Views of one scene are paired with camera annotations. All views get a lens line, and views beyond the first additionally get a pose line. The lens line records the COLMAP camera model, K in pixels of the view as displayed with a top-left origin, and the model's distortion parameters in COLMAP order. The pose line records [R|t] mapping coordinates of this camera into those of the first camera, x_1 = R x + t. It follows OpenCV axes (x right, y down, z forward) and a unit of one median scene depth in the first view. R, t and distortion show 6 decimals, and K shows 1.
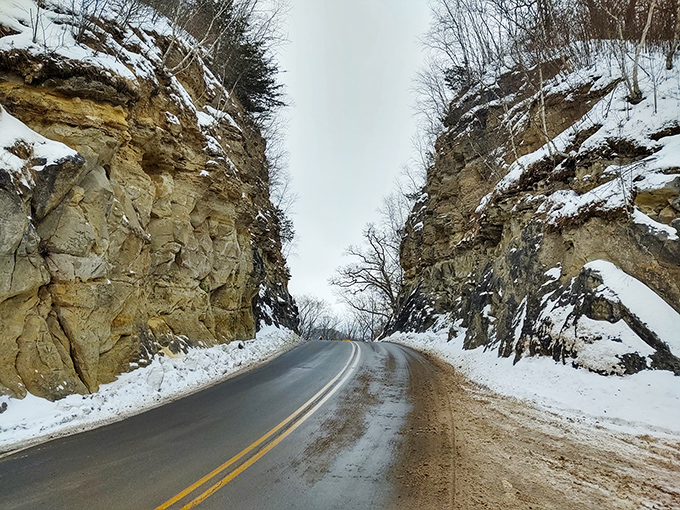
lens RADIAL K [[488.5, 0, 329.8], [0, 488.5, 258.6], [0, 0, 1]] dist [-0.006818, -0.003288]
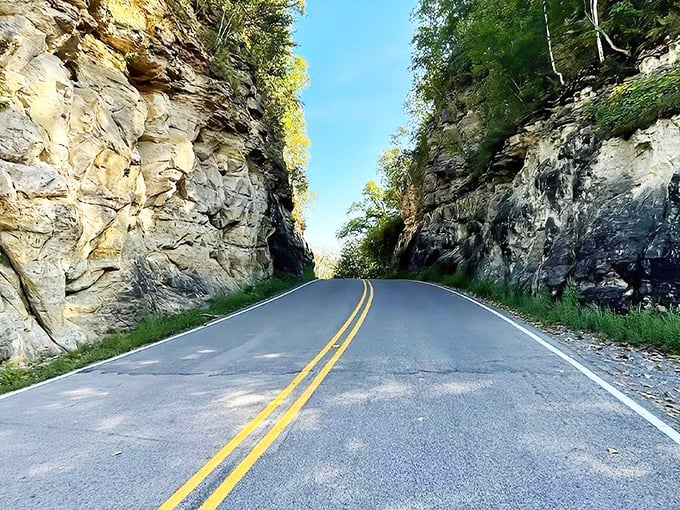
lens RADIAL K [[407.1, 0, 340.0], [0, 407.1, 255.0], [0, 0, 1]] dist [-0.002878, 0.000289]
pose [[0.999828, -0.018497, 0.000991, -0.012718], [0.018296, 0.994516, 0.102975, 0.049448], [-0.002890, -0.102939, 0.994683, 0.219445]]
